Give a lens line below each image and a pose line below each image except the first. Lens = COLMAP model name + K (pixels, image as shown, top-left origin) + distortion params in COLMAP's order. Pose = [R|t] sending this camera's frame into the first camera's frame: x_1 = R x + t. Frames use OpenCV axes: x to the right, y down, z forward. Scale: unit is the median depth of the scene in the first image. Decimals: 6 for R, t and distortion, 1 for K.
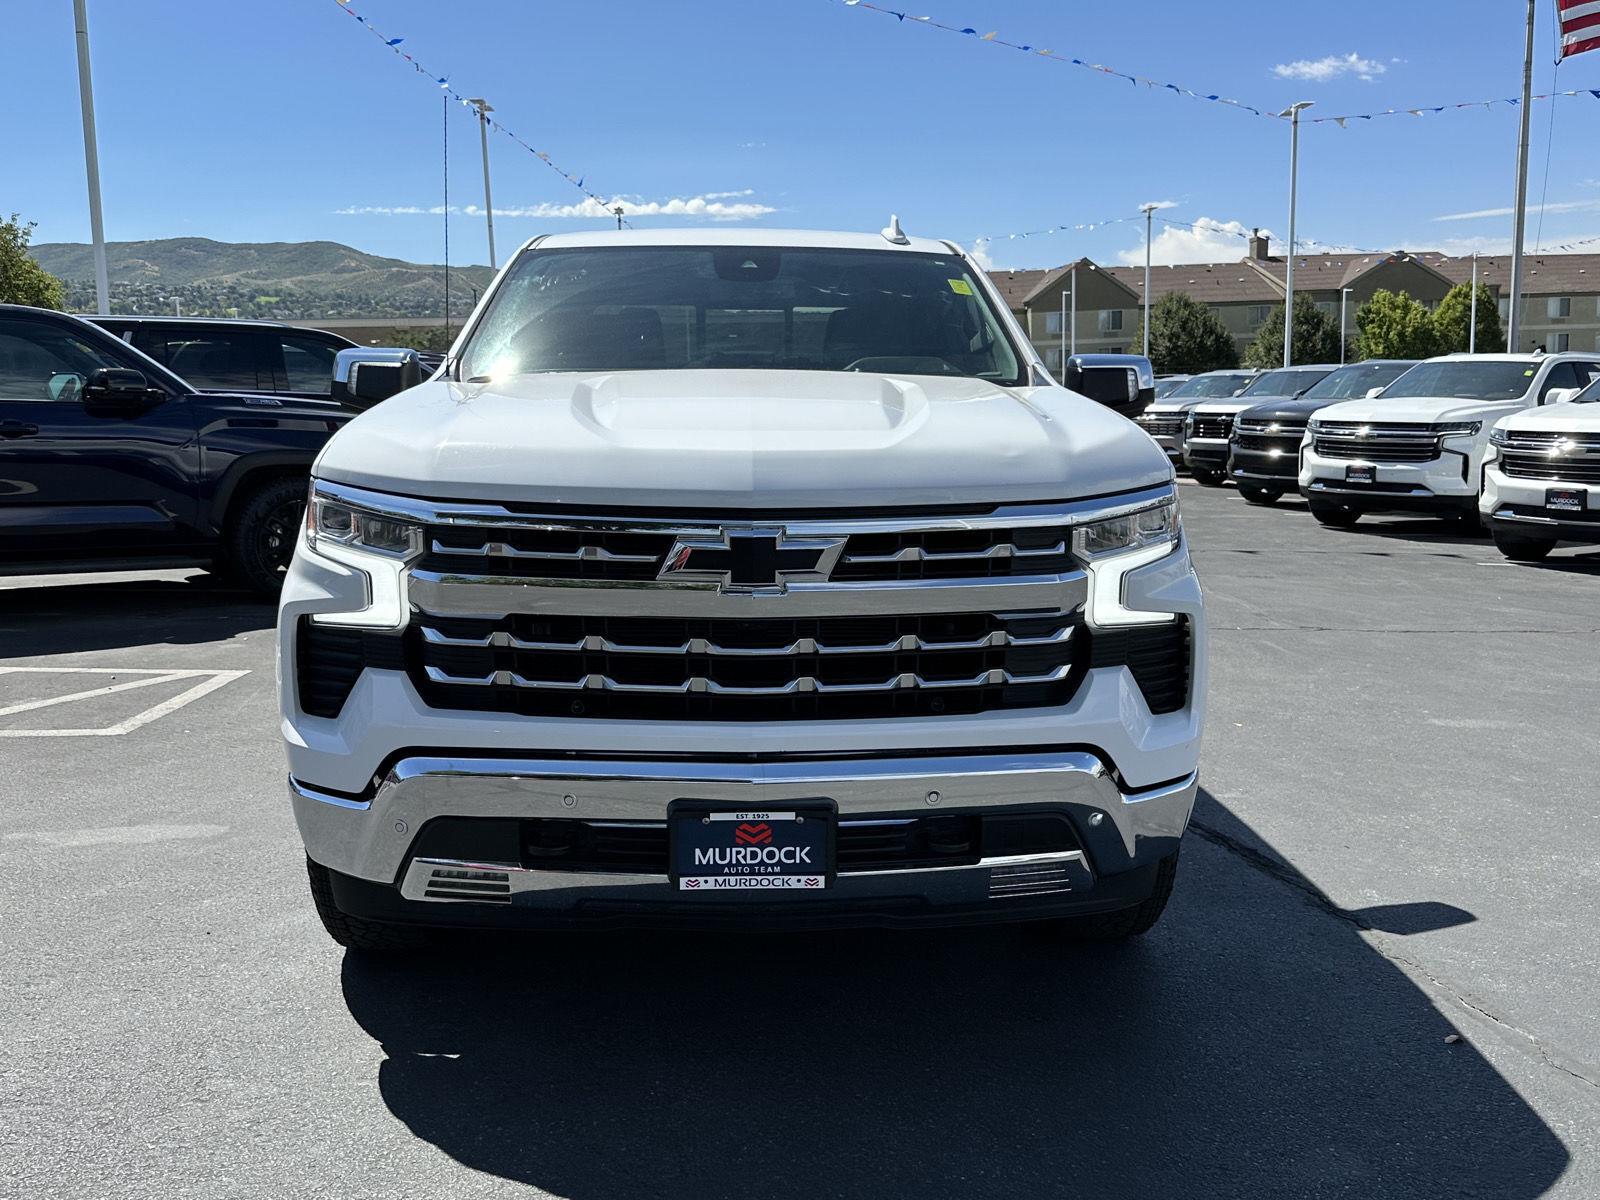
lens RADIAL K [[1435.6, 0, 800.6], [0, 1435.6, 603.3], [0, 0, 1]] dist [0.168066, -0.338896]
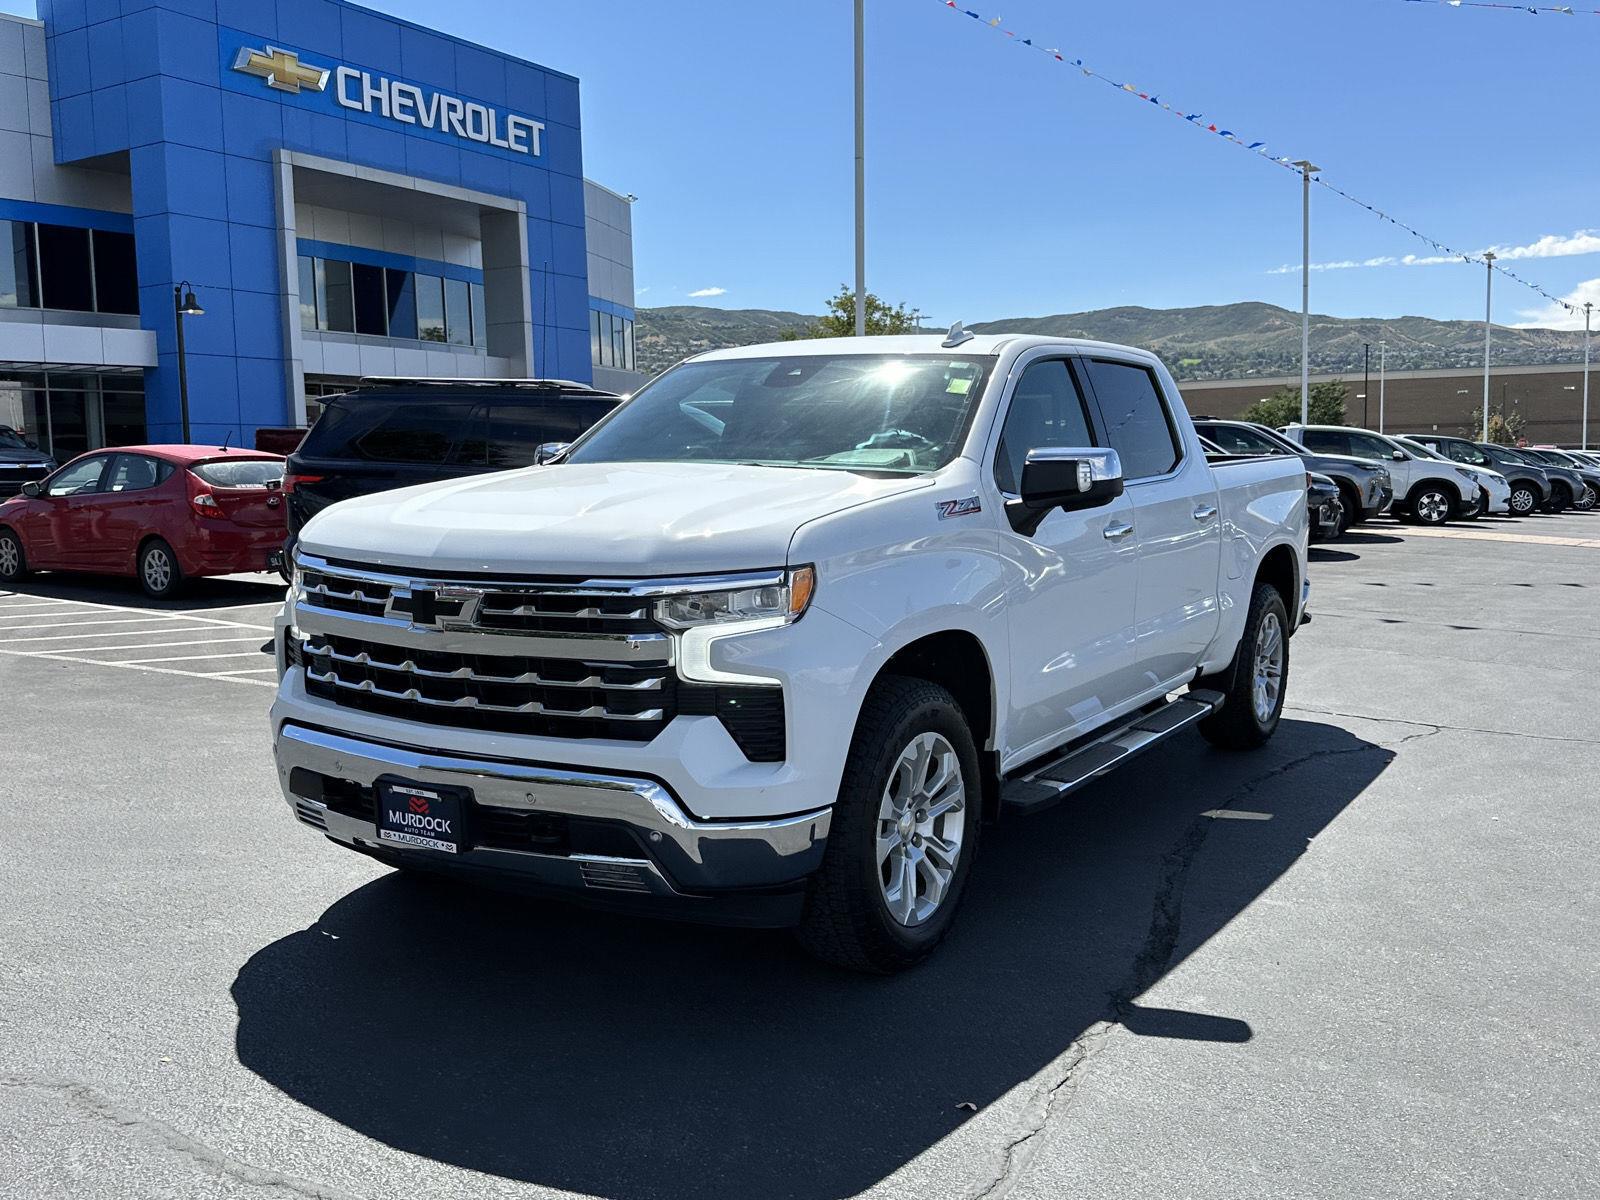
lens RADIAL K [[1439.0, 0, 800.0], [0, 1439.0, 600.0], [0, 0, 1]] dist [0.176610, -0.400128]
pose [[0.825528, 0.061985, -0.560947, 1.014105], [-0.085107, 0.996256, -0.015161, -0.044287], [0.557907, 0.060257, 0.827713, 0.039484]]
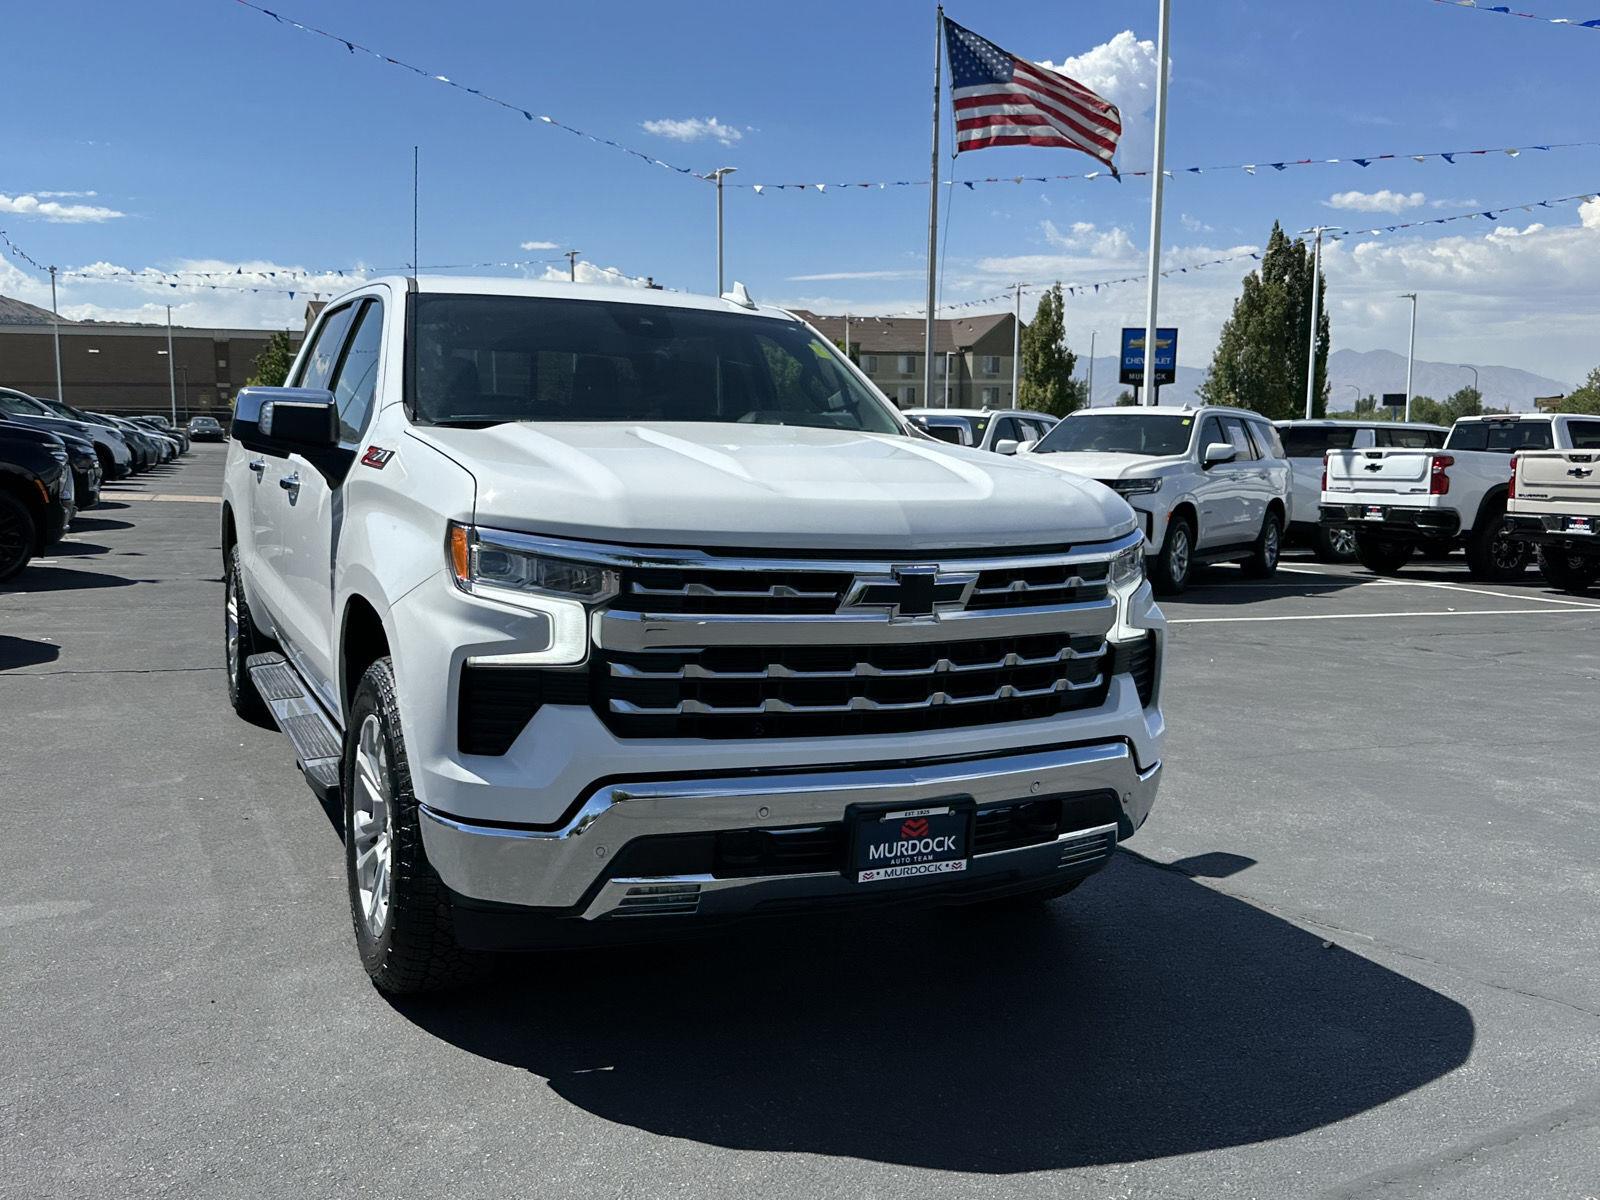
lens RADIAL K [[1439.0, 0, 800.0], [0, 1439.0, 600.0], [0, 0, 1]] dist [0.176610, -0.400128]
pose [[0.918088, -0.023923, 0.395654, -0.564814], [0.033826, 0.999264, -0.018072, -0.006604], [-0.394930, 0.029975, 0.918222, -0.042666]]
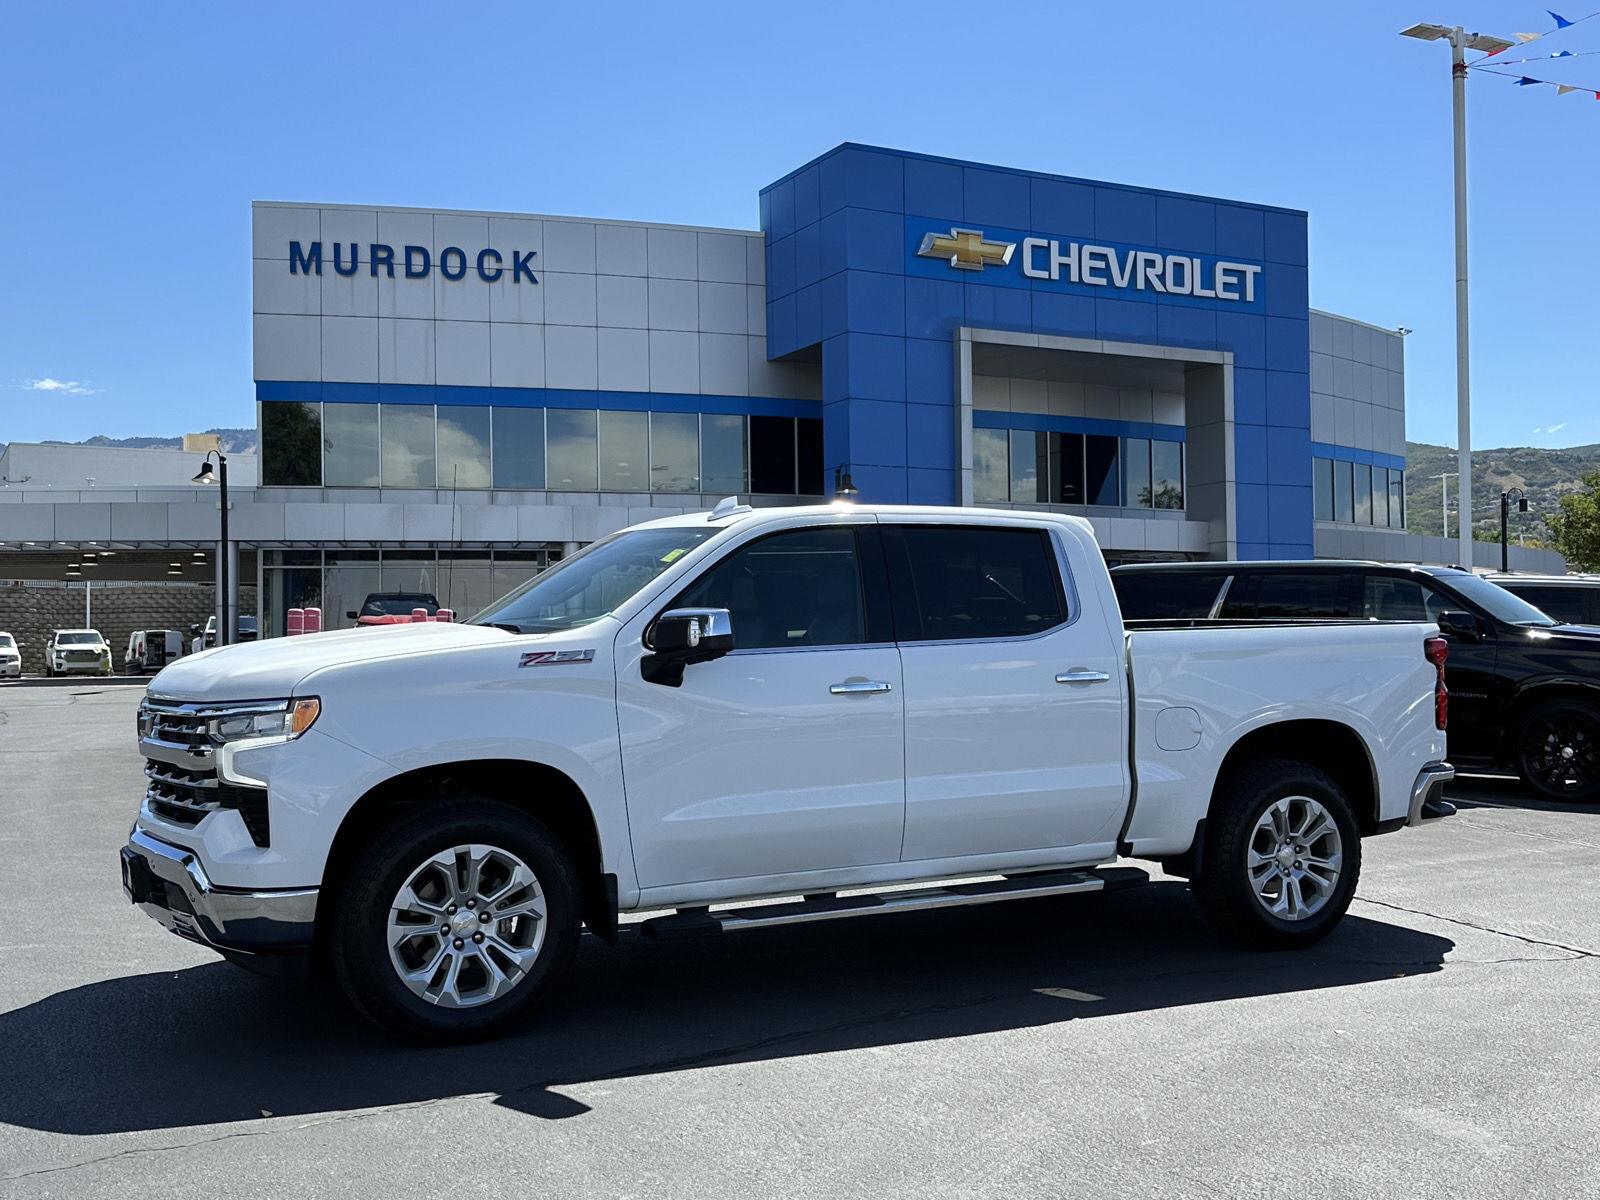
lens RADIAL K [[1637.6, 0, 795.2], [0, 1637.6, 601.0], [0, 0, 1]] dist [0.195171, -0.431505]
pose [[0.428305, -0.009145, -0.903588, 2.290322], [-0.132183, 0.988559, -0.072660, -0.140704], [0.893914, 0.150559, 0.422196, 0.786453]]
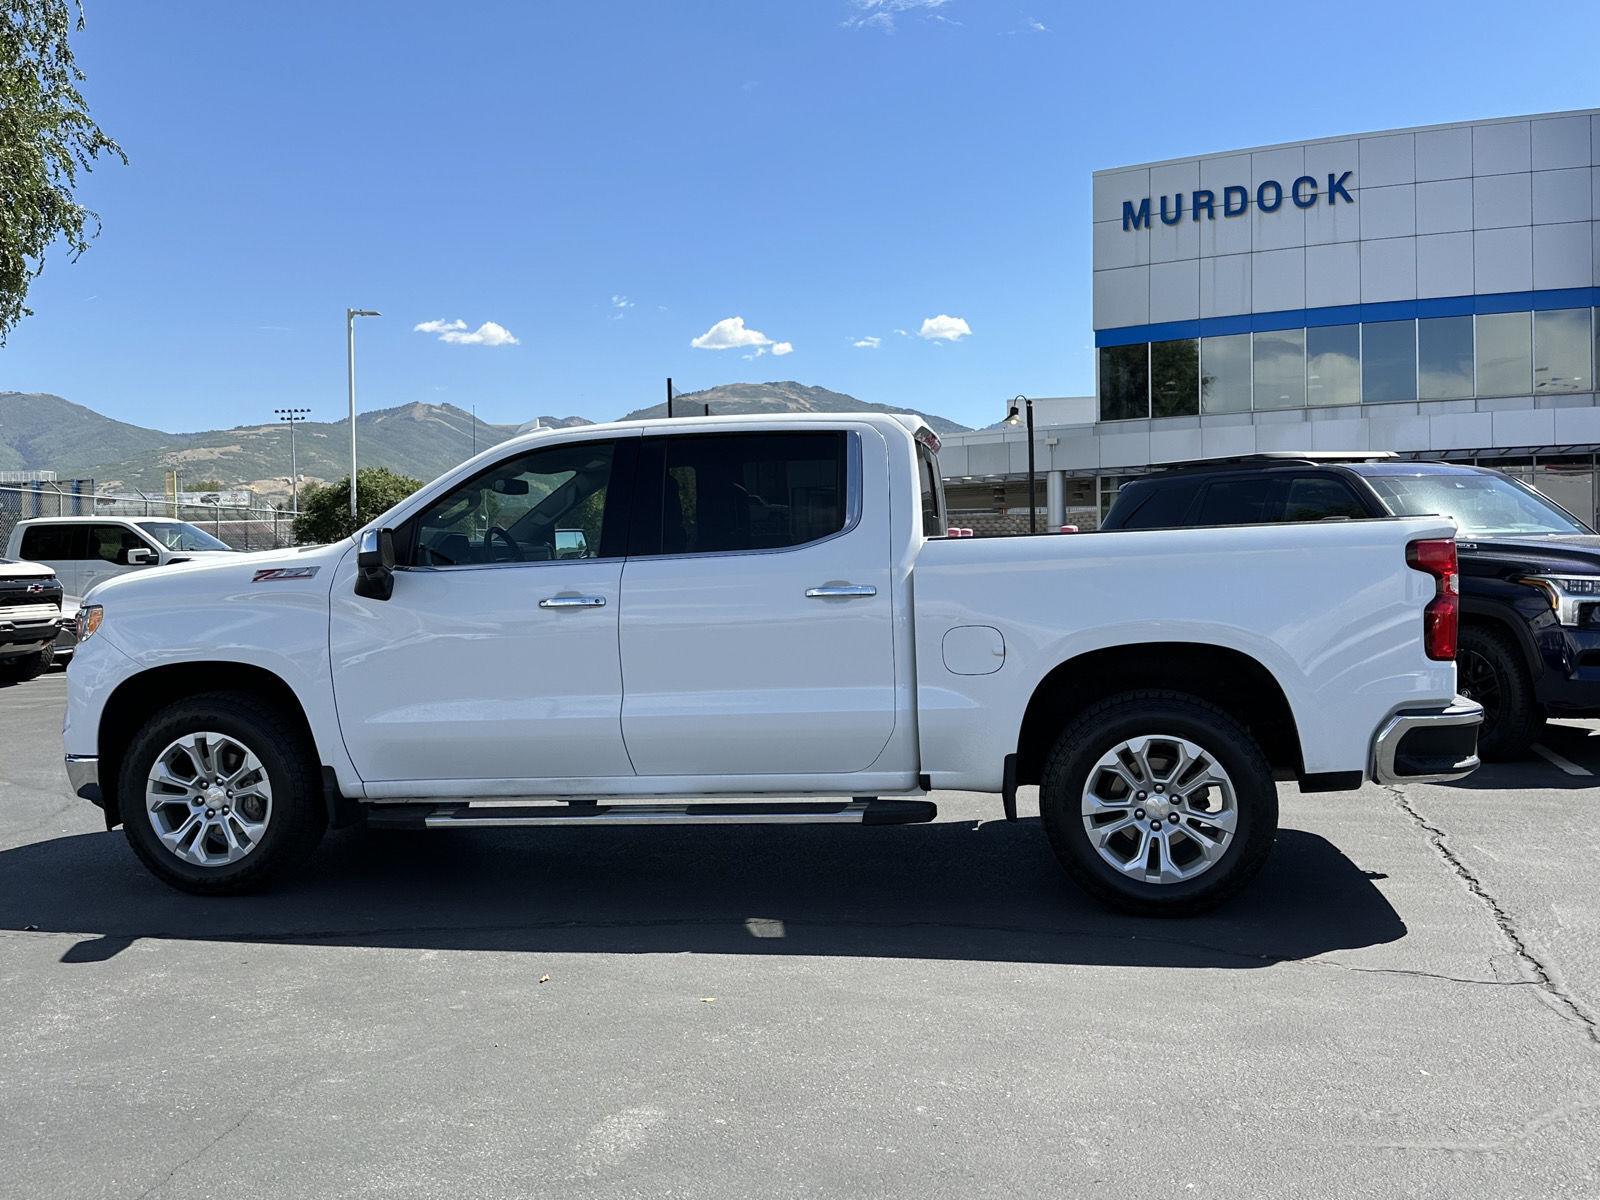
lens RADIAL K [[1426.9, 0, 800.0], [0, 1426.9, 600.0], [0, 0, 1]] dist [0.163409, -0.322092]
pose [[-0.192322, 0.043092, -0.980385, 2.179094], [-0.122767, 0.990130, 0.067604, -0.375135], [0.973622, 0.133361, -0.185134, 2.514363]]
